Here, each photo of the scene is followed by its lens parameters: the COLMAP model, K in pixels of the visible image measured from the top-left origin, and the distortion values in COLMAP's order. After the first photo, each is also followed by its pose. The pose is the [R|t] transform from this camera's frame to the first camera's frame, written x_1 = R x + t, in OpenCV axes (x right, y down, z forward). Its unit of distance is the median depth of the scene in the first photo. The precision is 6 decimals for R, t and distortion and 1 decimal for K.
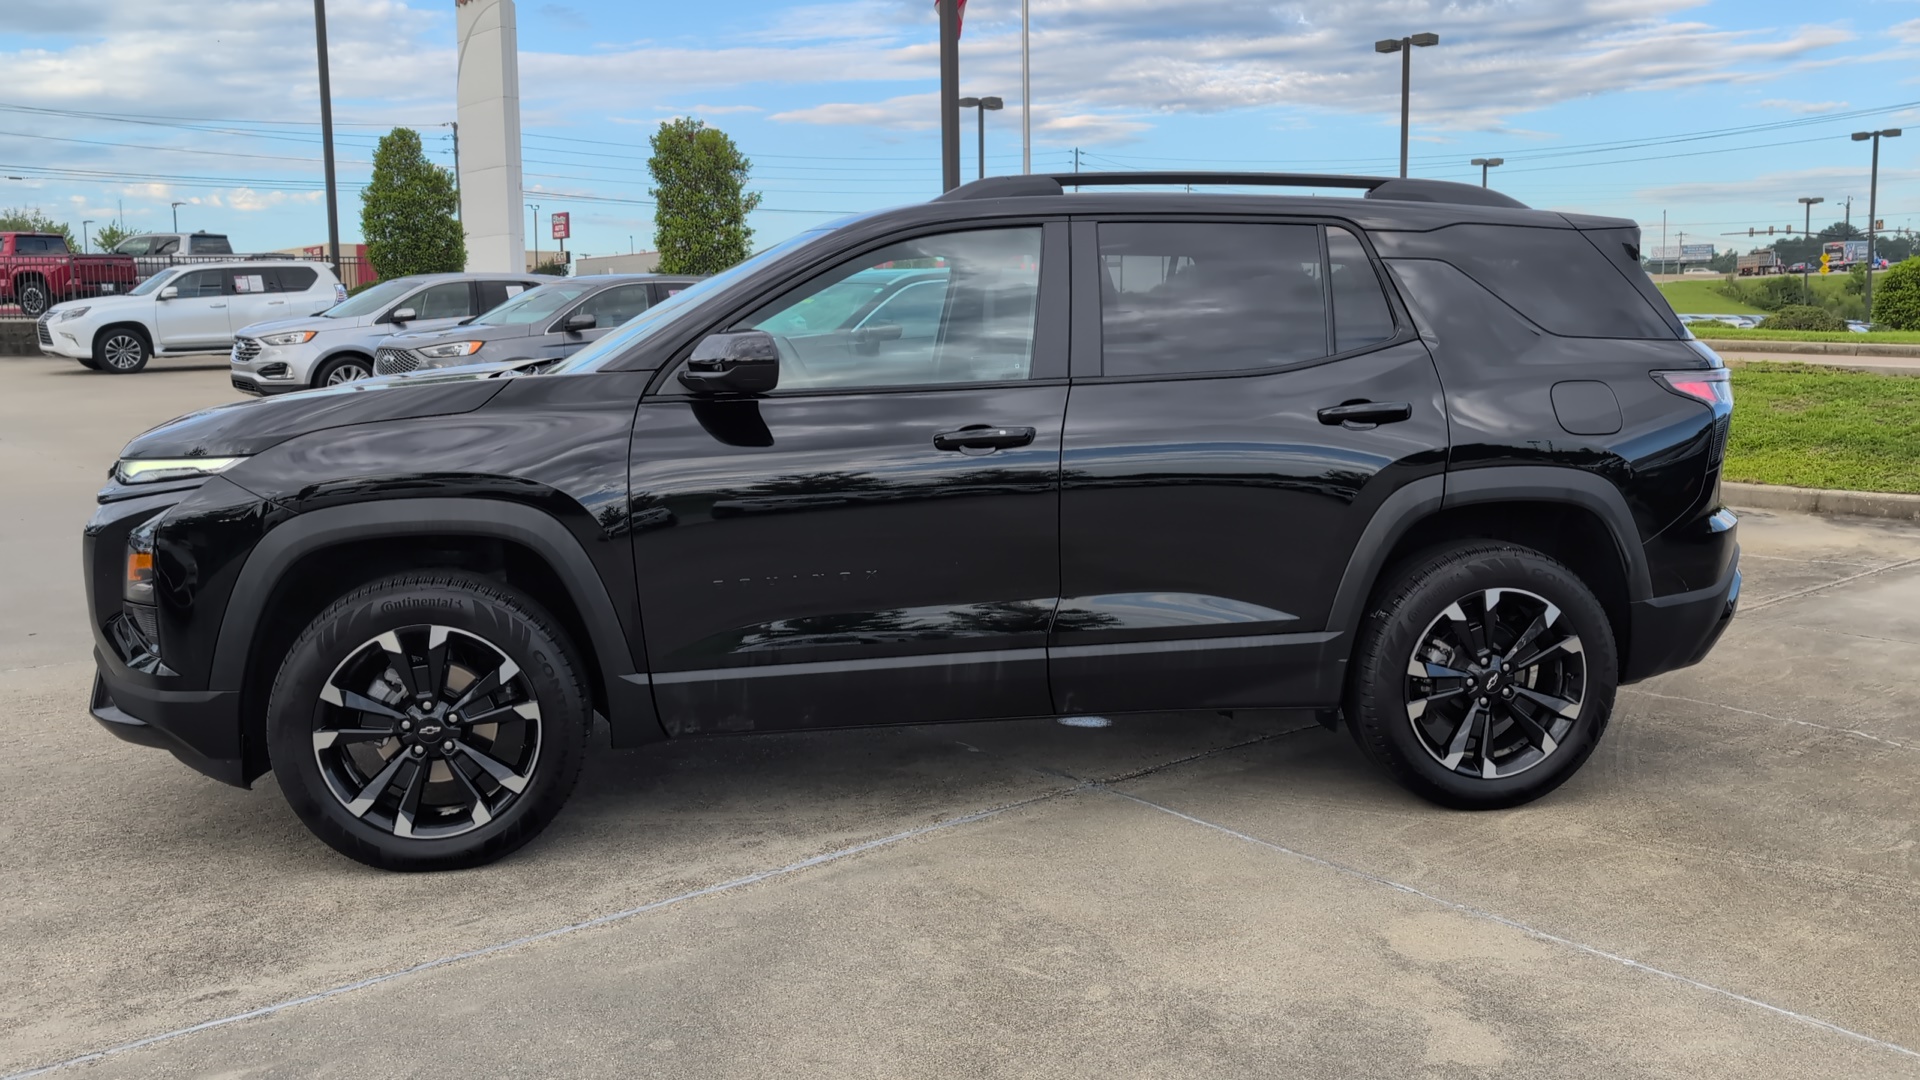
lens RADIAL K [[1641.3, 0, 967.9], [0, 1641.3, 555.6], [0, 0, 1]] dist [0.015098, -0.004970]
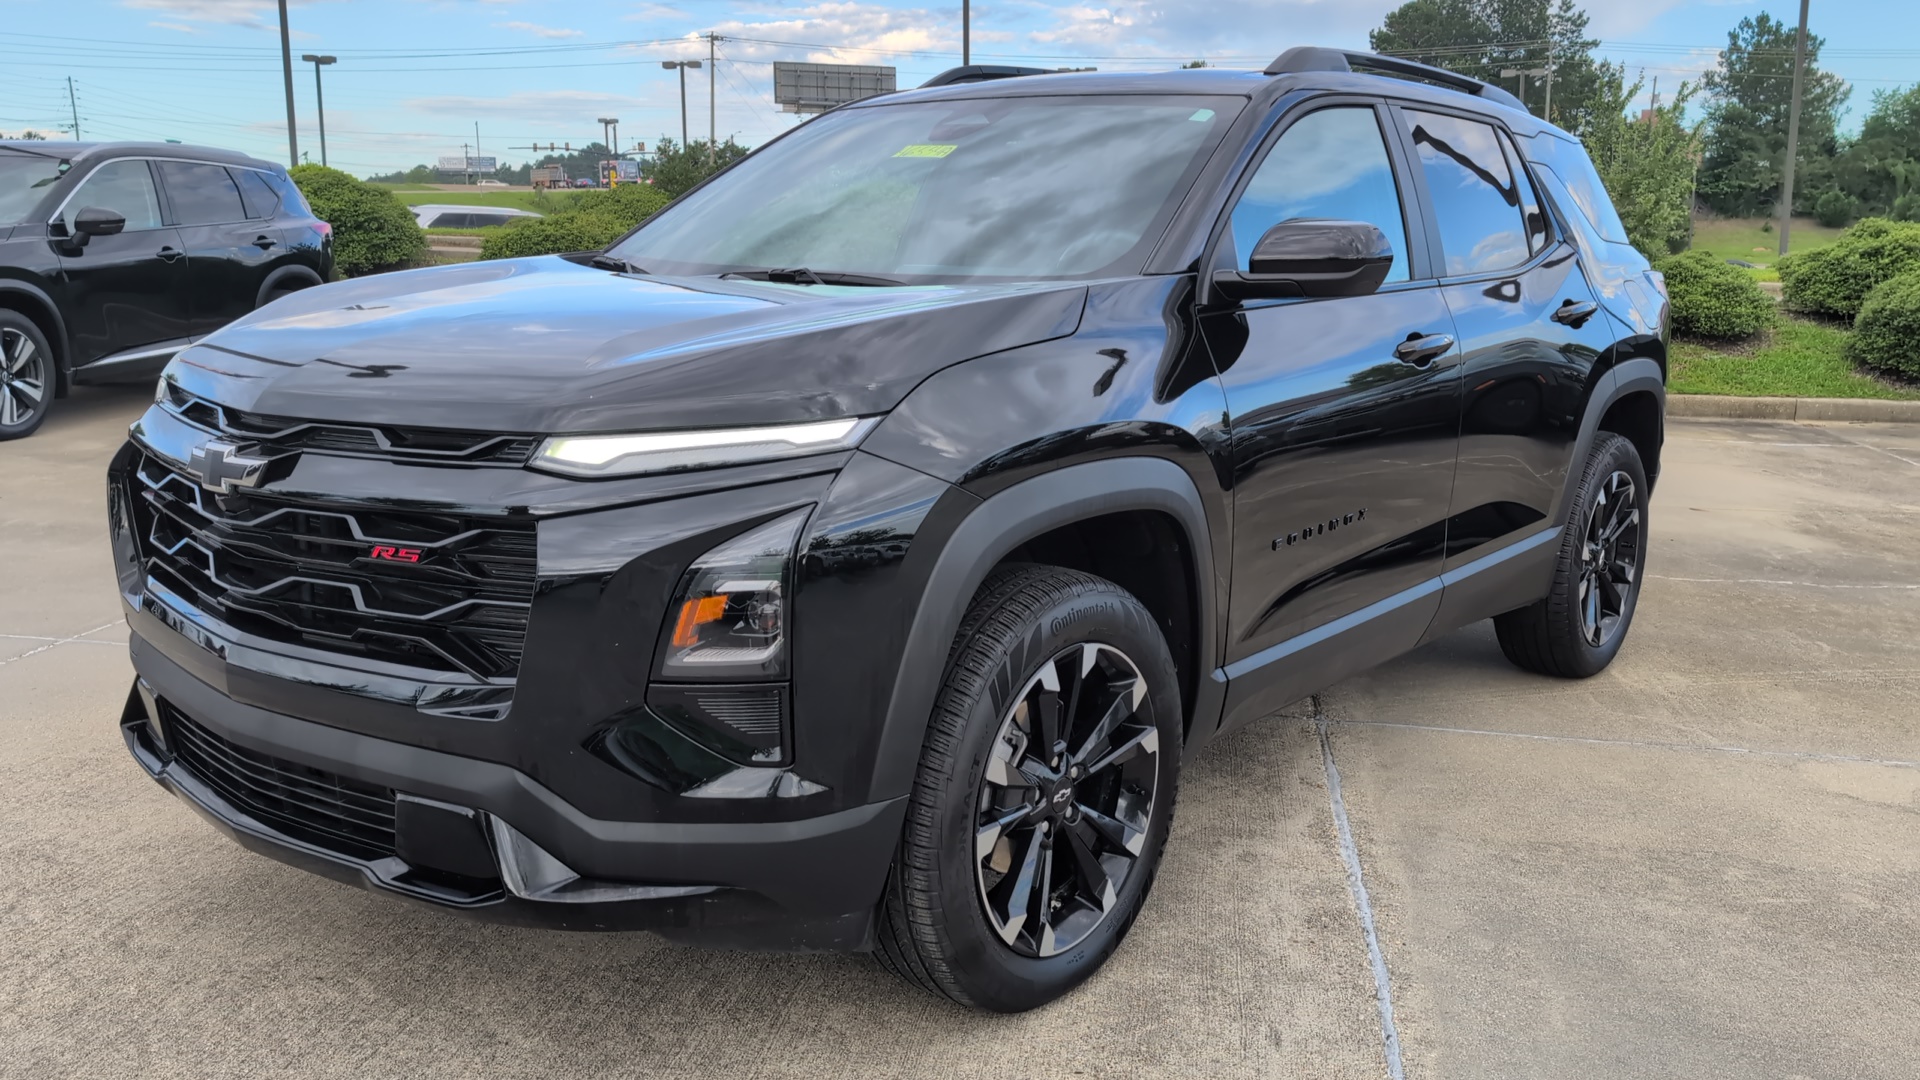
lens RADIAL K [[1641.3, 0, 955.9], [0, 1641.3, 536.1], [0, 0, 1]] dist [0.015098, -0.004970]
pose [[0.750867, -0.106155, 0.651866, -0.763593], [0.078271, 0.994345, 0.071769, -0.052775], [-0.655799, -0.002867, 0.754930, 0.487475]]
